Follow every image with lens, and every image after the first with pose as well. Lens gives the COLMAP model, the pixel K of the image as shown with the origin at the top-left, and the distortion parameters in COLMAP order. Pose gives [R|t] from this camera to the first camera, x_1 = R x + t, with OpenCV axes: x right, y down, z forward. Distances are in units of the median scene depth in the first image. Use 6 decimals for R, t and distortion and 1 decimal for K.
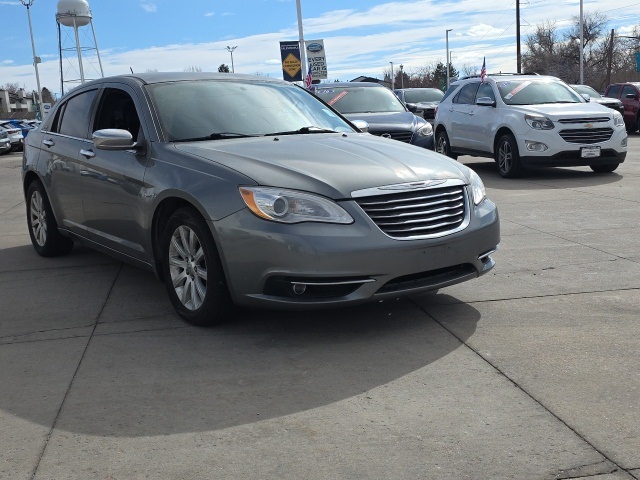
lens RADIAL K [[752.2, 0, 320.0], [0, 752.2, 240.0], [0, 0, 1]] dist [0.059997, -0.067493]
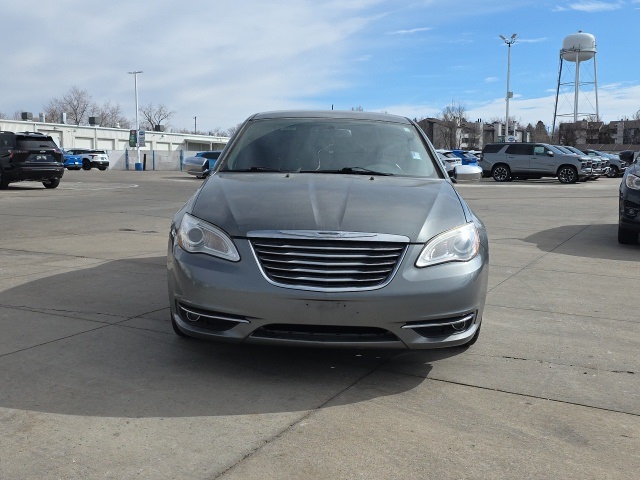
lens RADIAL K [[752.2, 0, 320.0], [0, 752.2, 240.0], [0, 0, 1]] dist [0.059997, -0.067493]
pose [[0.771780, 0.128278, -0.622816, 0.671072], [-0.154500, 0.987920, 0.012024, -0.071236], [0.616835, 0.086946, 0.782276, 0.241752]]
